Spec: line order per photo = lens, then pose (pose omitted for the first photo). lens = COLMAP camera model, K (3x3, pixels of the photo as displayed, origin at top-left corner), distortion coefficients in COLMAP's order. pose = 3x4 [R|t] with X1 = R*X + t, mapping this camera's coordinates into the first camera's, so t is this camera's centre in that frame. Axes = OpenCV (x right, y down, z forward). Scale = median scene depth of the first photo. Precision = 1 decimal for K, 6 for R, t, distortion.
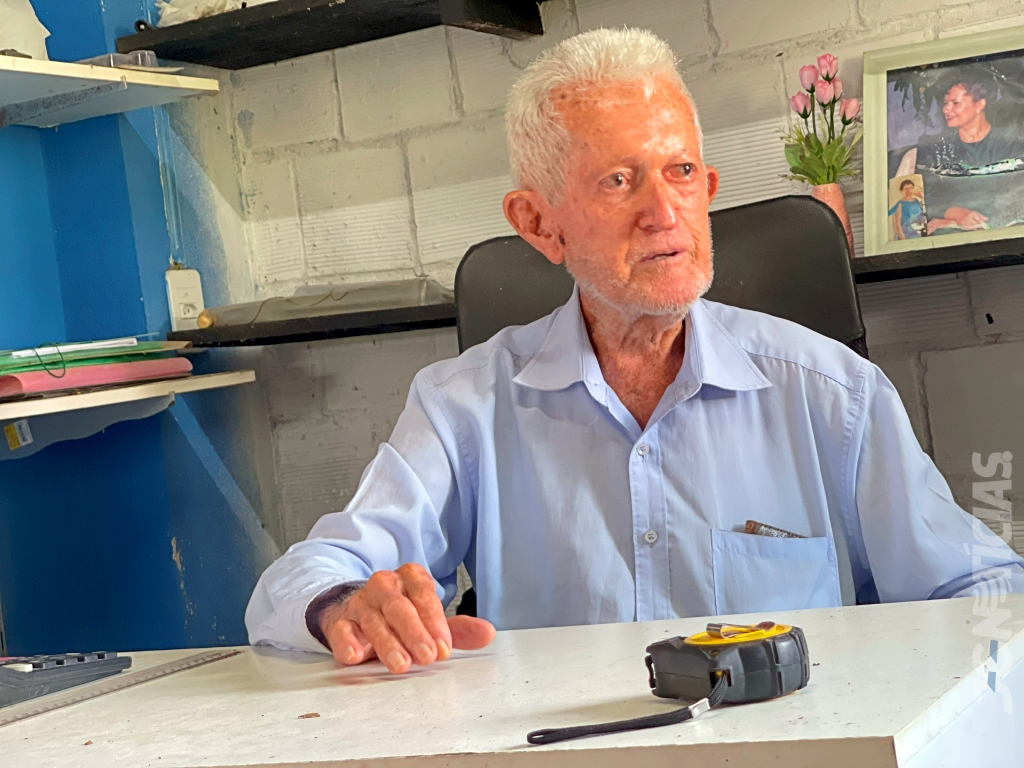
lens RADIAL K [[1947.7, 0, 516.6], [0, 1947.7, 382.3], [0, 0, 1]] dist [0.076329, 0.000000]
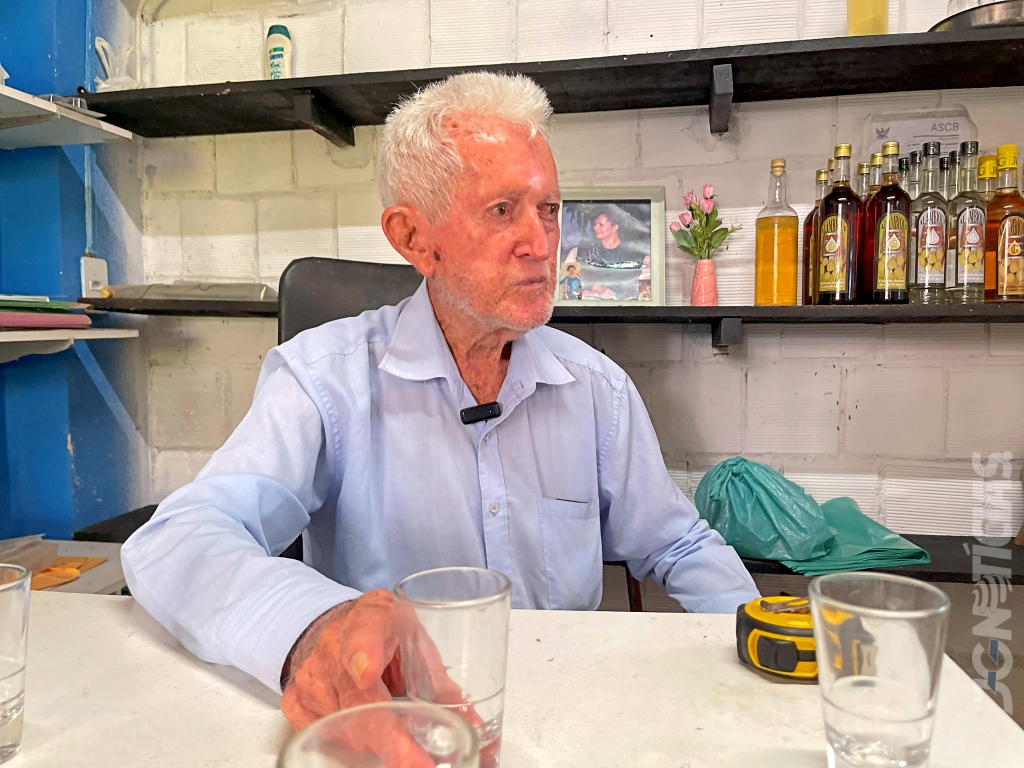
lens RADIAL K [[800.4, 0, 509.7], [0, 800.4, 384.0], [0, 0, 1]] dist [0.038563, -0.019418]
pose [[0.951477, 0.100643, 0.290795, -0.038142], [-0.109311, 0.993914, 0.013673, -0.004329], [-0.287649, -0.044797, 0.956688, 0.310447]]
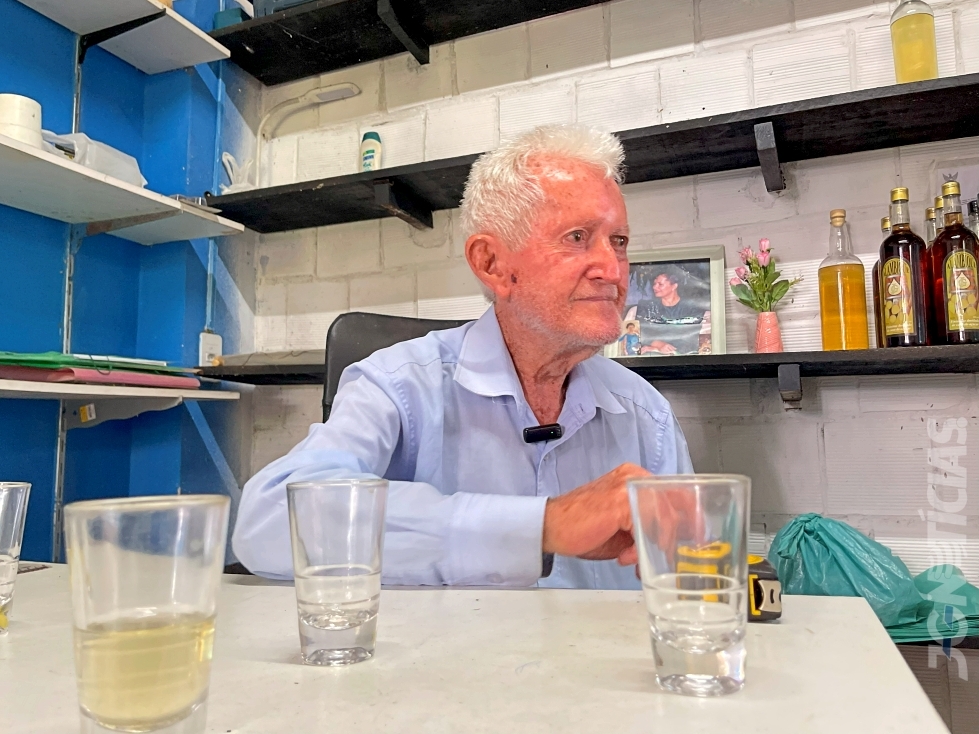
lens RADIAL K [[804.4, 0, 475.8], [0, 804.4, 351.0], [0, 0, 1]] dist [0.028183, -0.009199]
pose [[0.990540, 0.121005, 0.064721, 0.018426], [-0.111359, 0.984407, -0.136169, 0.030004], [-0.080188, 0.127673, 0.988569, 0.275897]]
